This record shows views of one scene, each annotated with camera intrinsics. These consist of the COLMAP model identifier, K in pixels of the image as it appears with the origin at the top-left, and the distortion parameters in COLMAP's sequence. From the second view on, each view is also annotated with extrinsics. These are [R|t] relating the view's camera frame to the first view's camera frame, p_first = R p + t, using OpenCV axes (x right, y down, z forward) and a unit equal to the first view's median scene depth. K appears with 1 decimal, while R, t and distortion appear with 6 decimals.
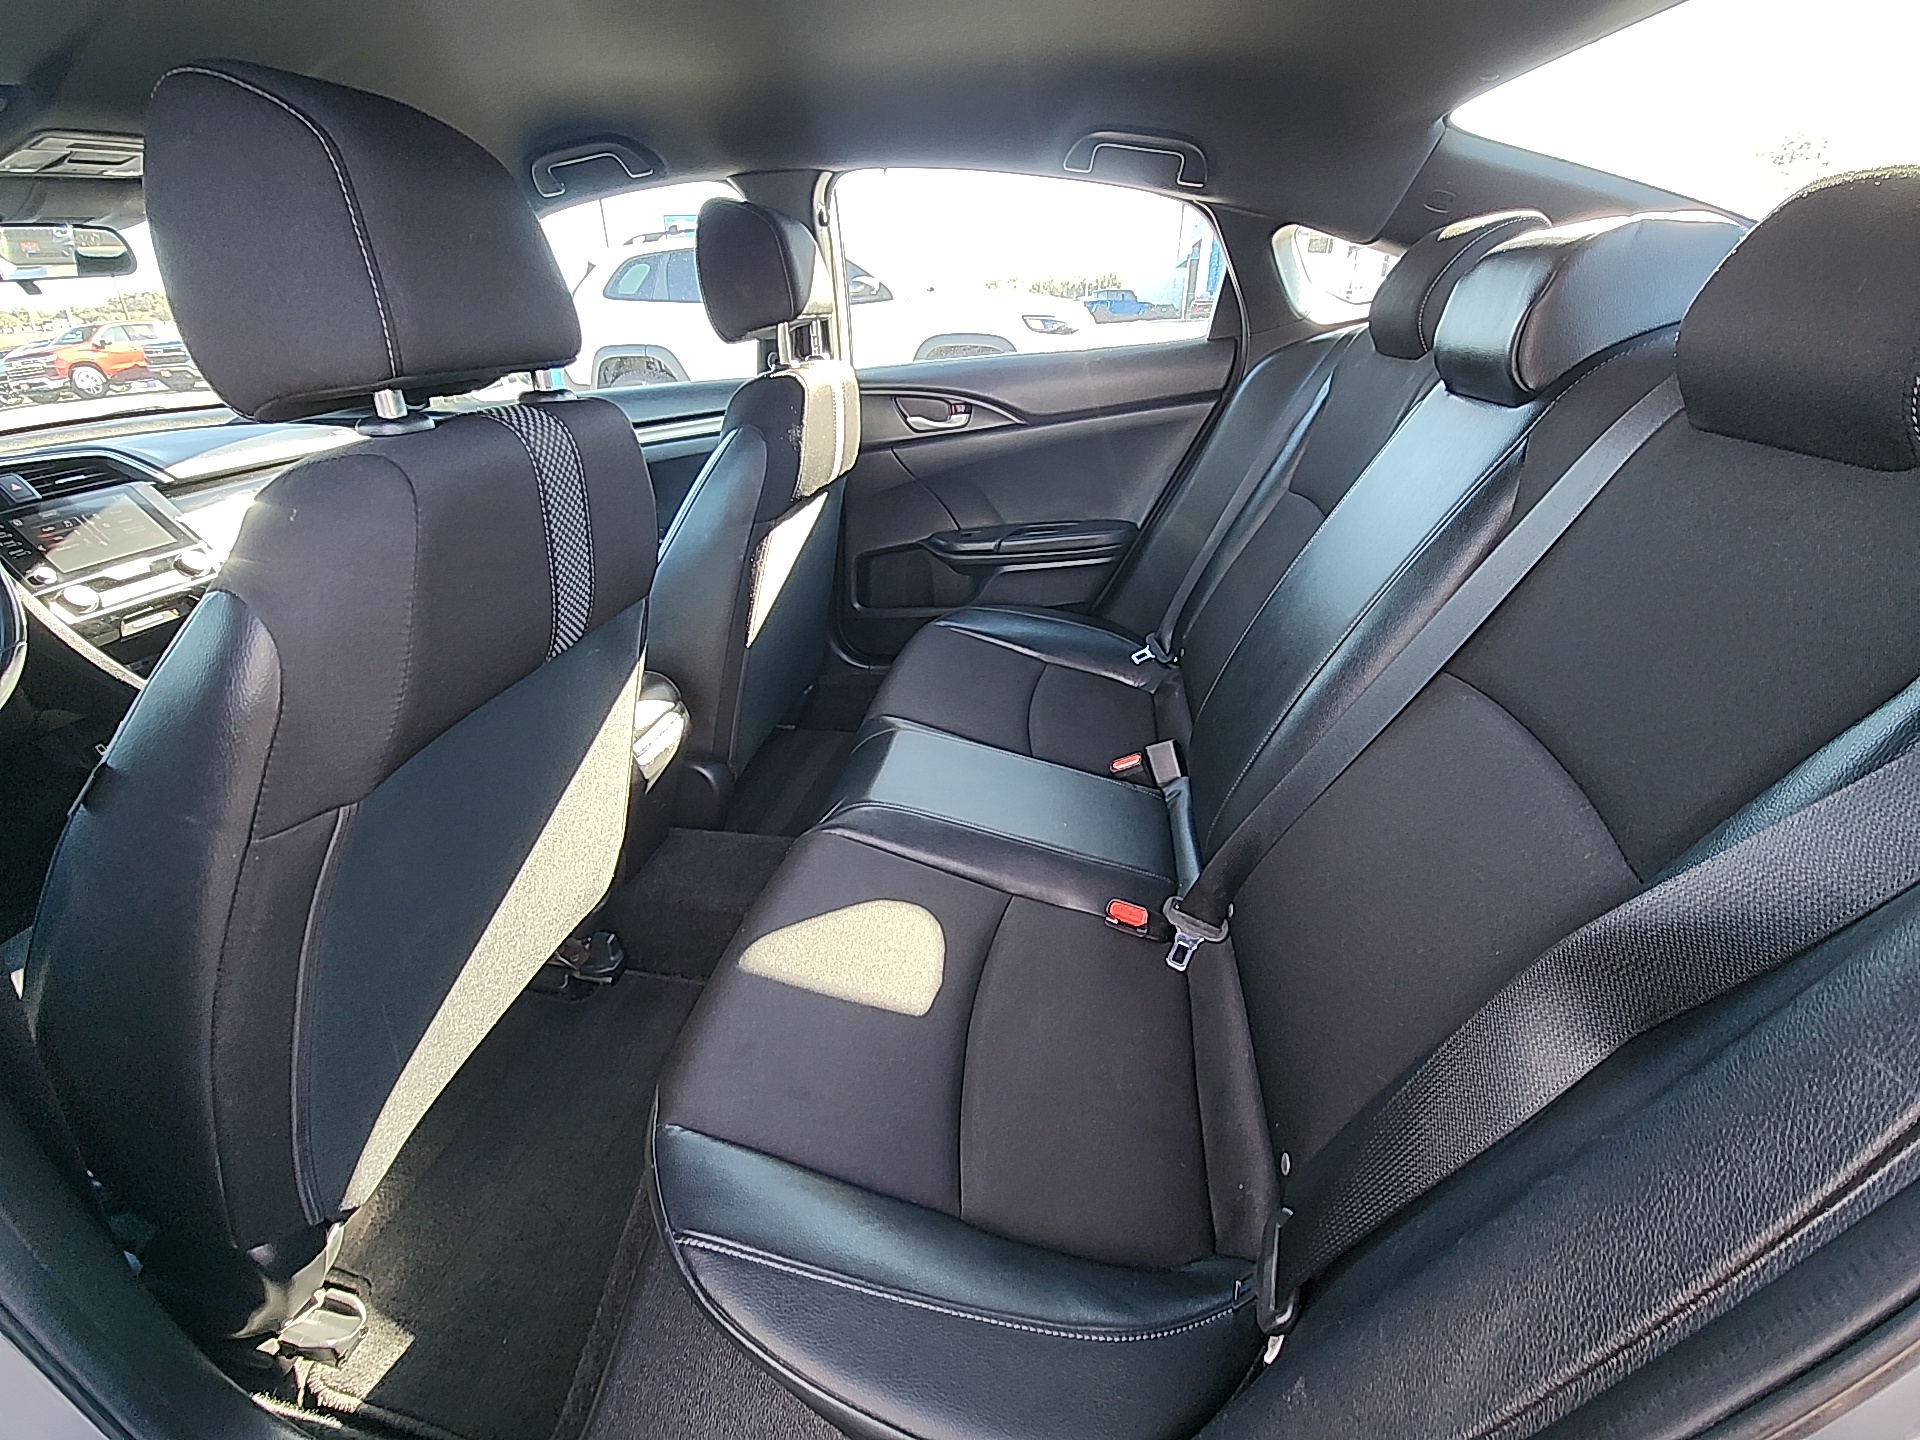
lens RADIAL K [[769.5, 0, 949.4], [0, 769.5, 706.6], [0, 0, 1]] dist [0.022332, -0.015984]
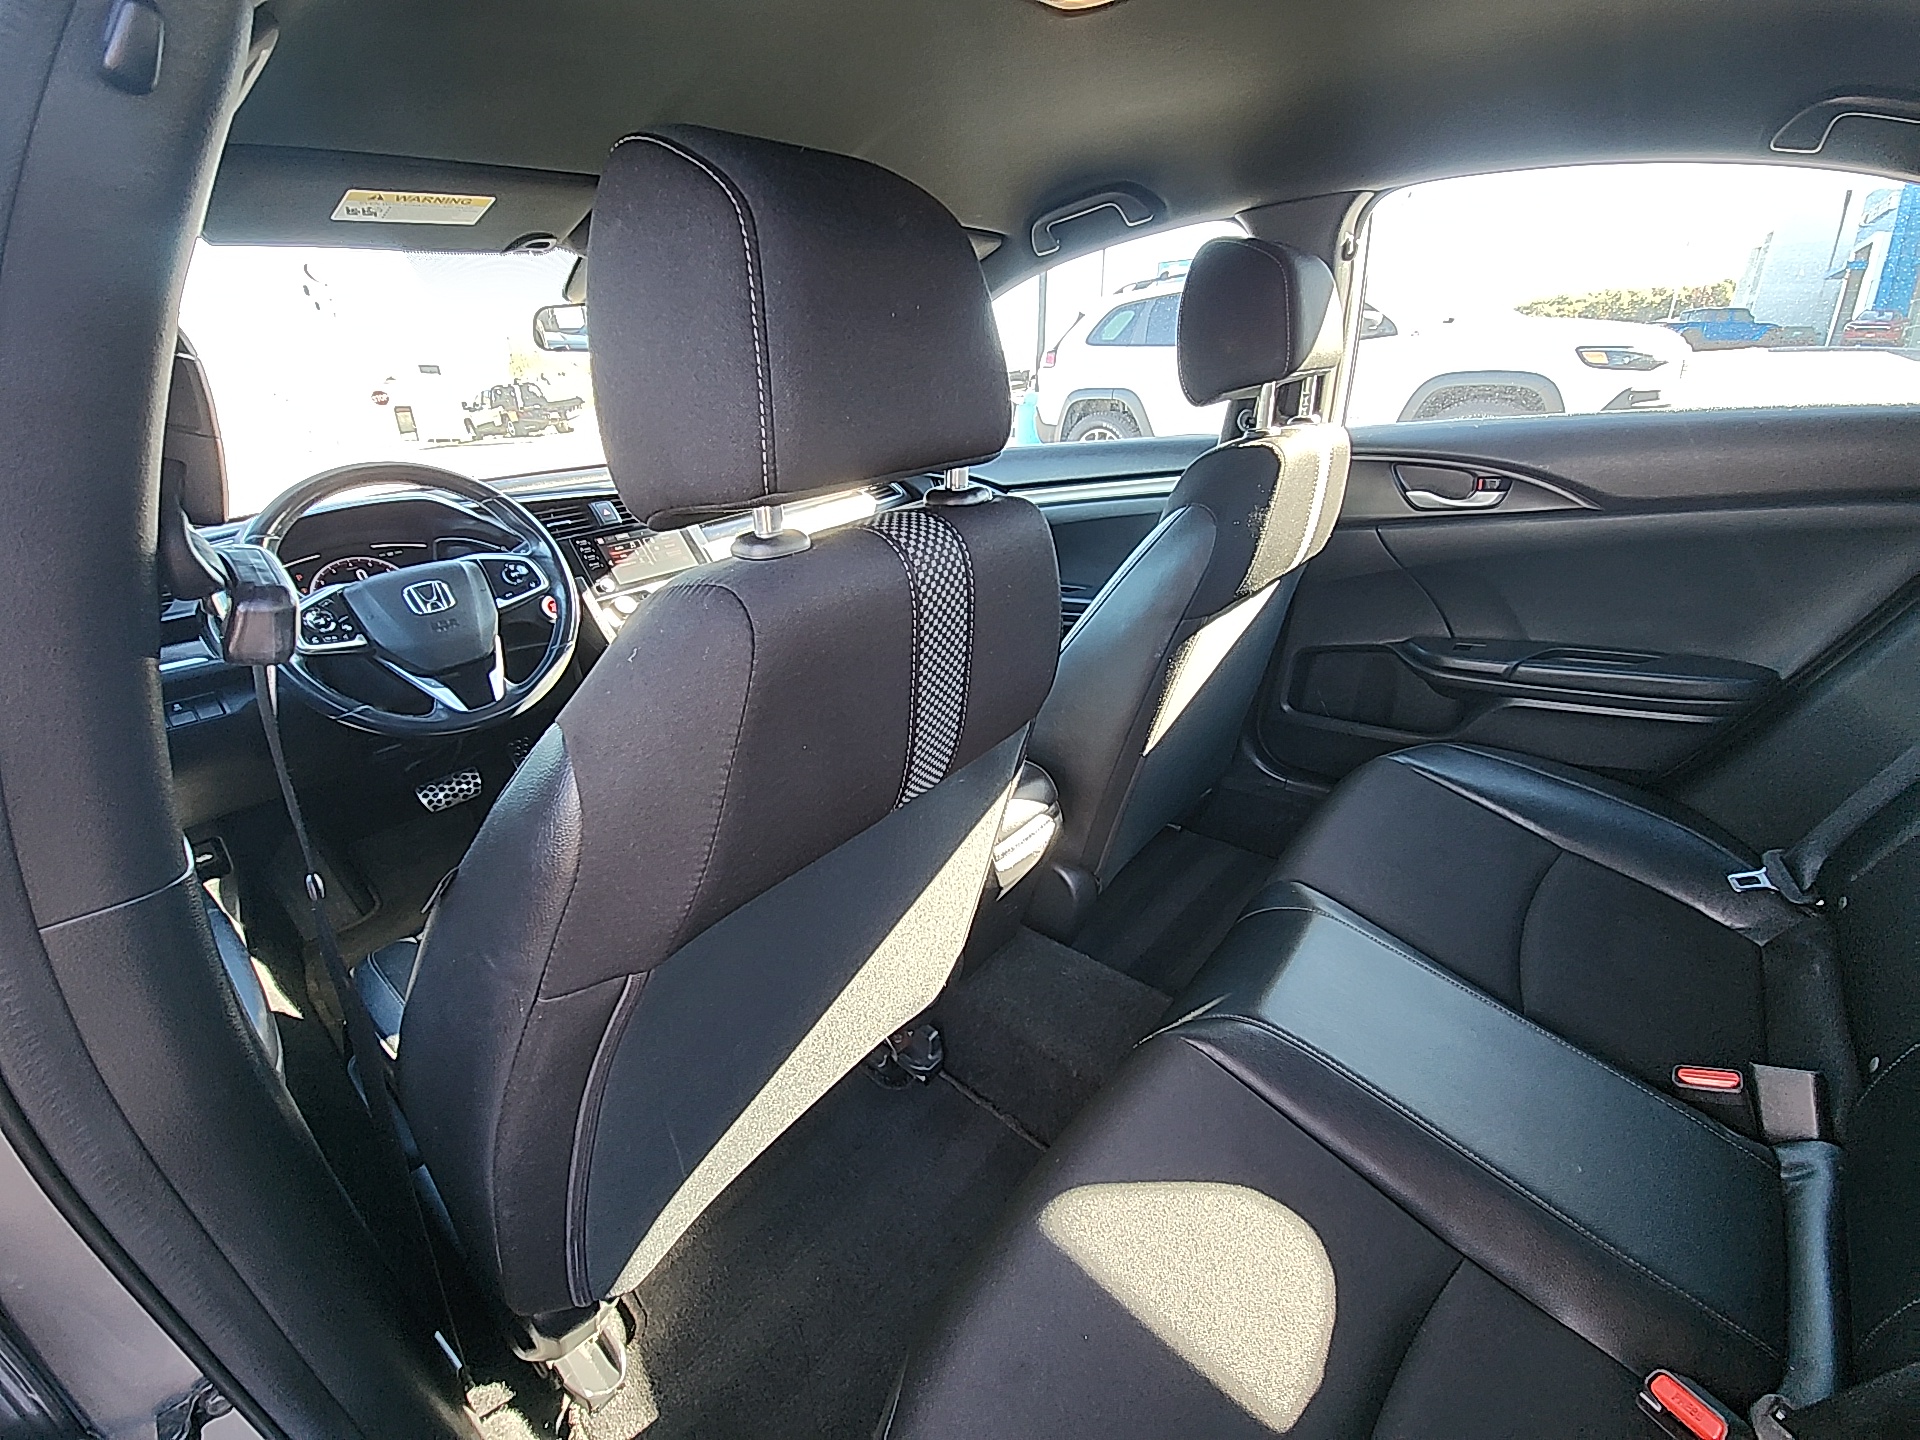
lens RADIAL K [[774.3, 0, 953.2], [0, 774.3, 709.2], [0, 0, 1]] dist [-0.003803, 0.000253]
pose [[0.860419, 0.188147, -0.473582, -0.048130], [-0.205811, 0.978480, 0.014812, -0.095797], [0.466177, 0.084724, 0.880625, 0.150062]]
